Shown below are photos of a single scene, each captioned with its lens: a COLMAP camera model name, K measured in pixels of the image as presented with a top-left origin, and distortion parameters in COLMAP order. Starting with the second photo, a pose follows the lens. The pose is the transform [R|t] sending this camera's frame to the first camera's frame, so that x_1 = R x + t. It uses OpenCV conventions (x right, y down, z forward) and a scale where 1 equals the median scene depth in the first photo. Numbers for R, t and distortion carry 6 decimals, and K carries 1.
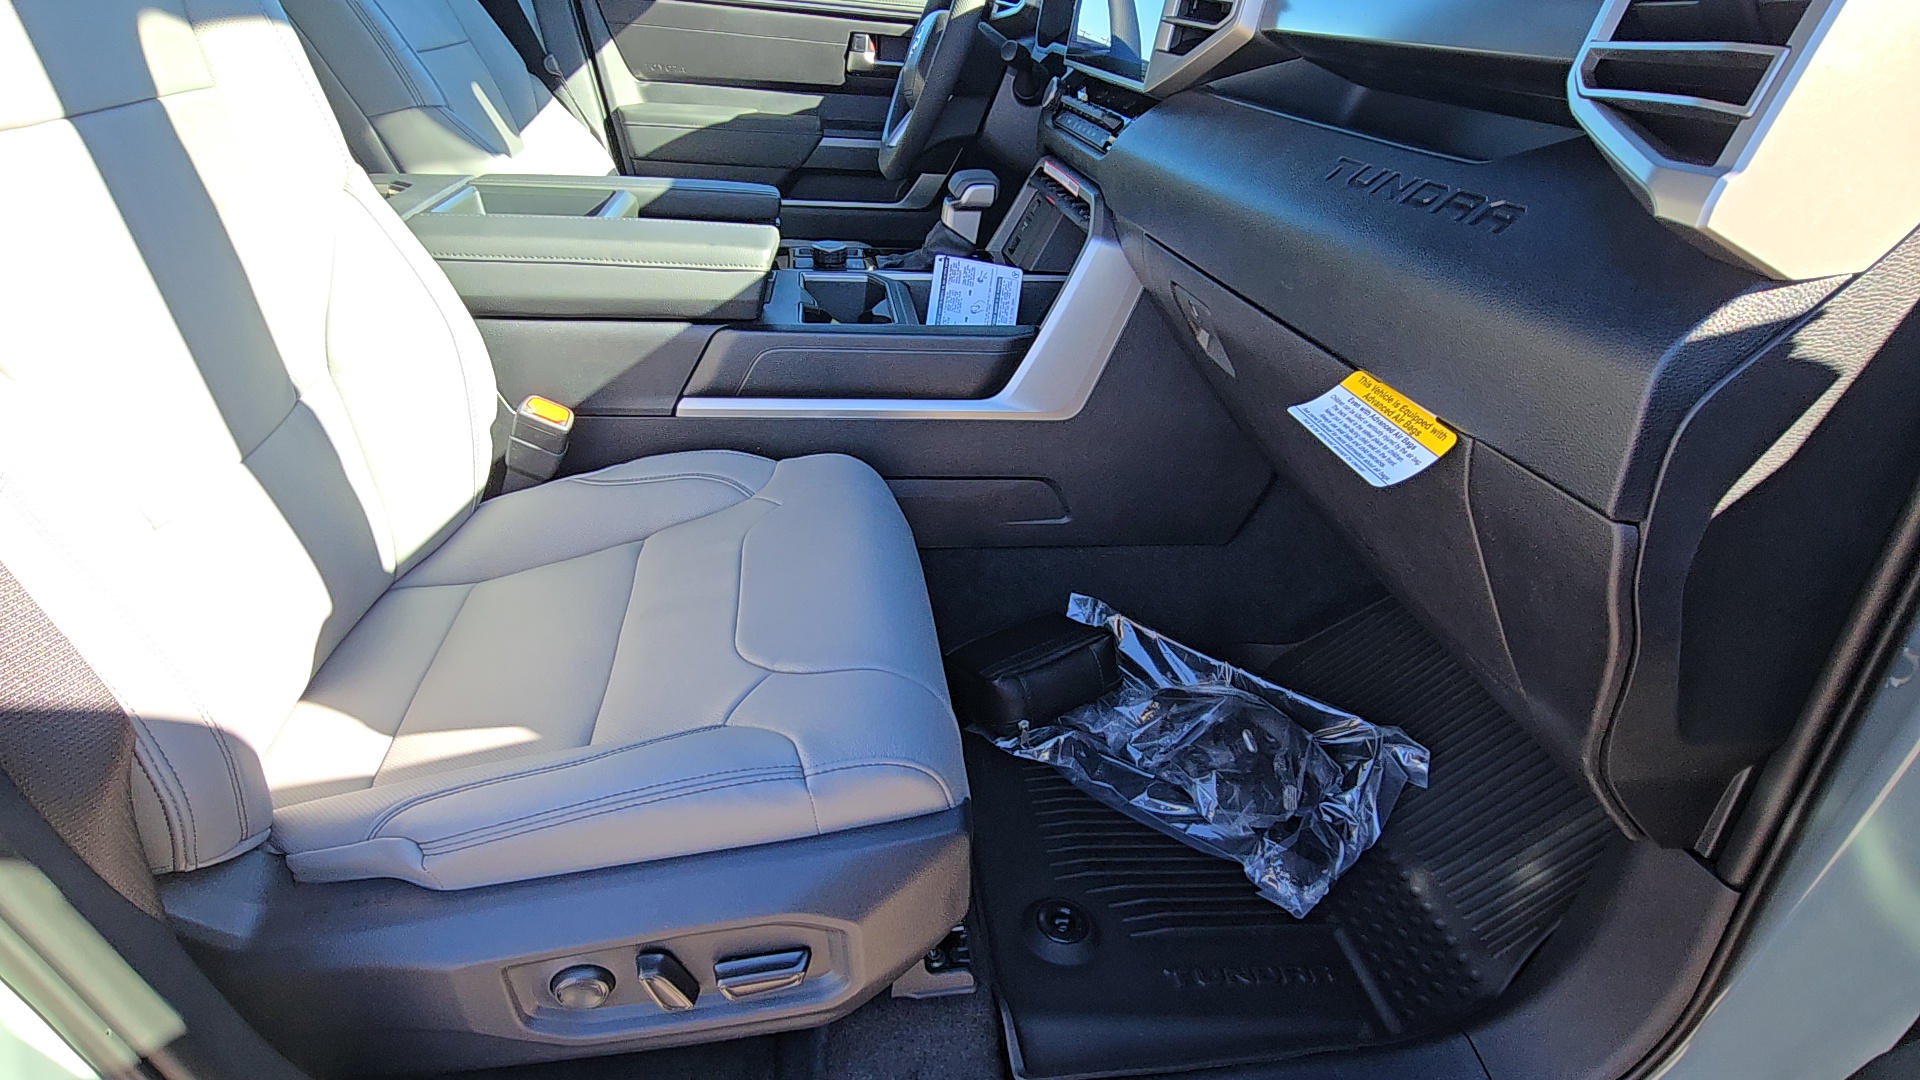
lens RADIAL K [[975.6, 0, 956.0], [0, 975.6, 552.3], [0, 0, 1]] dist [0.004128, -0.004806]
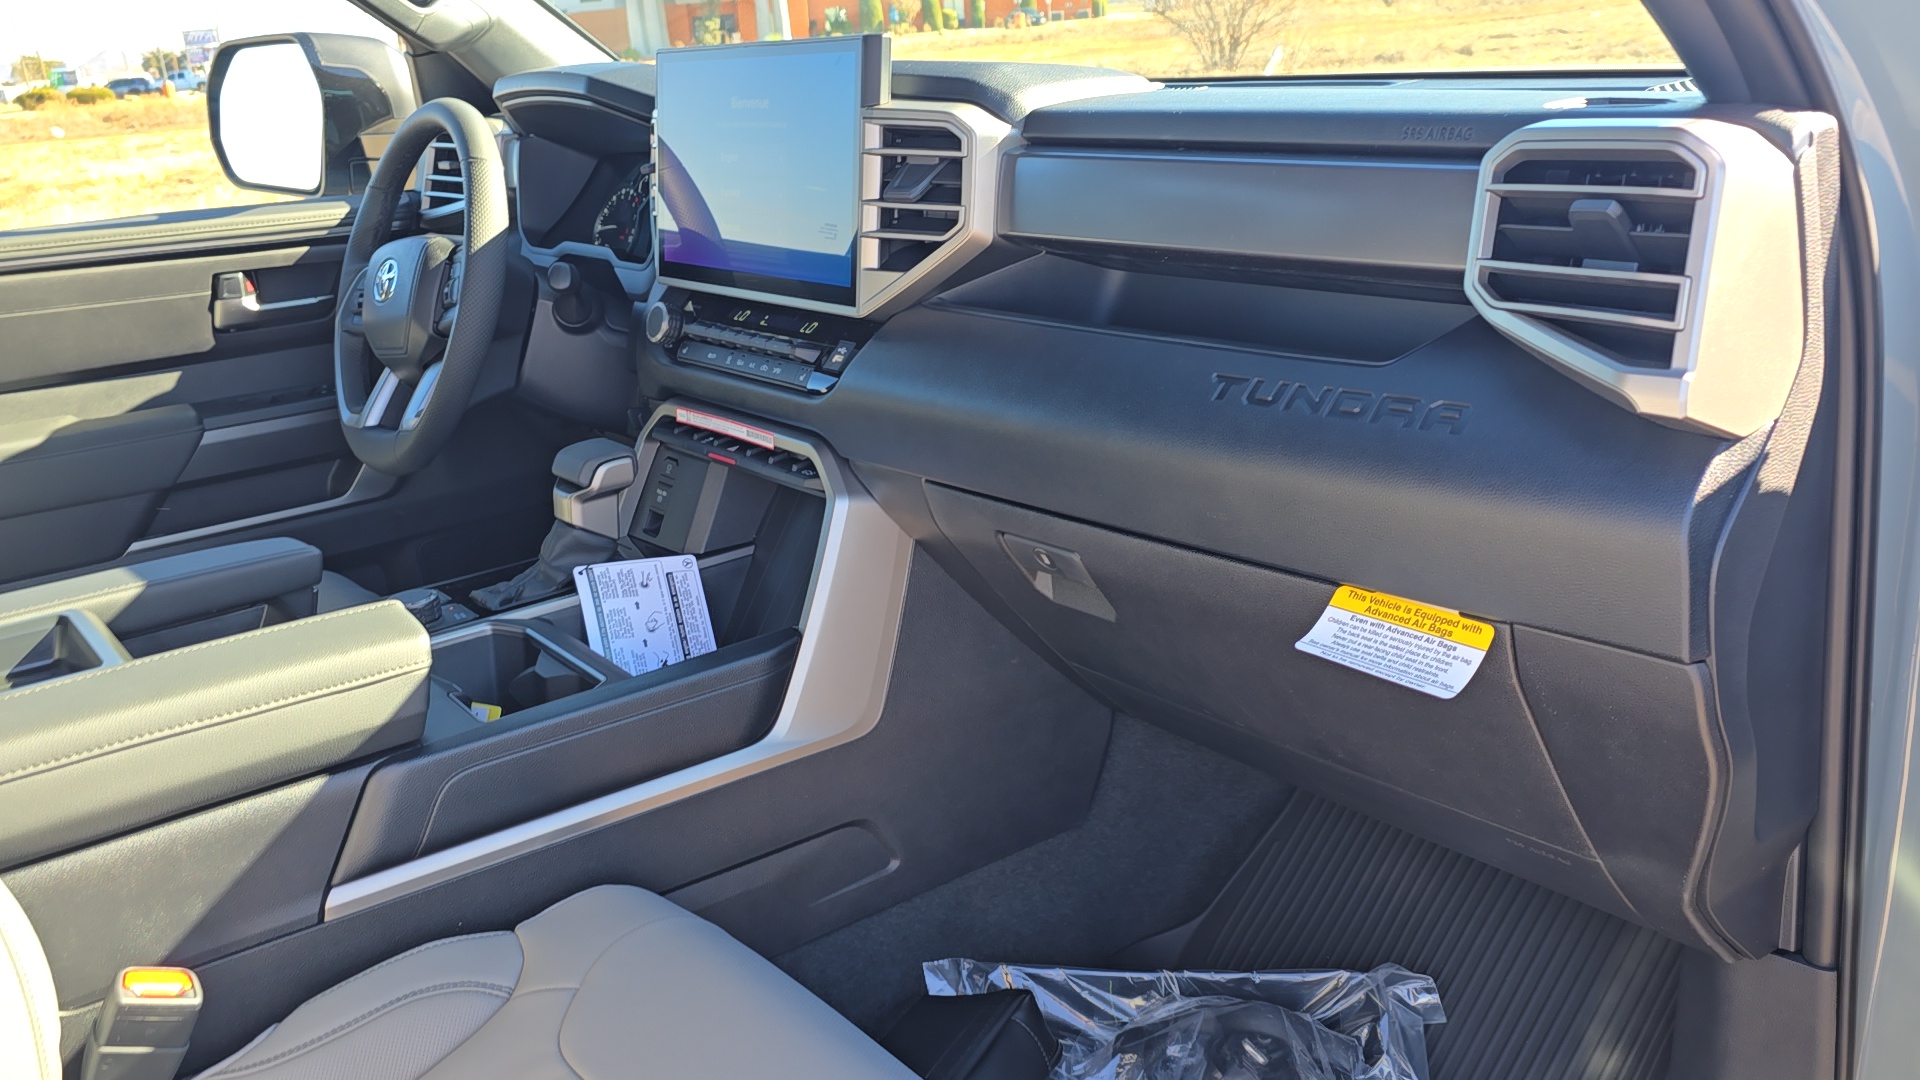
lens RADIAL K [[1638.1, 0, 920.3], [0, 1638.1, 554.8], [0, 0, 1]] dist [-0.017607, 0.004182]
pose [[0.867646, -0.267752, 0.418927, -0.354475], [0.349699, 0.927602, -0.131401, -0.091159], [-0.353414, 0.260508, 0.898462, -0.161718]]
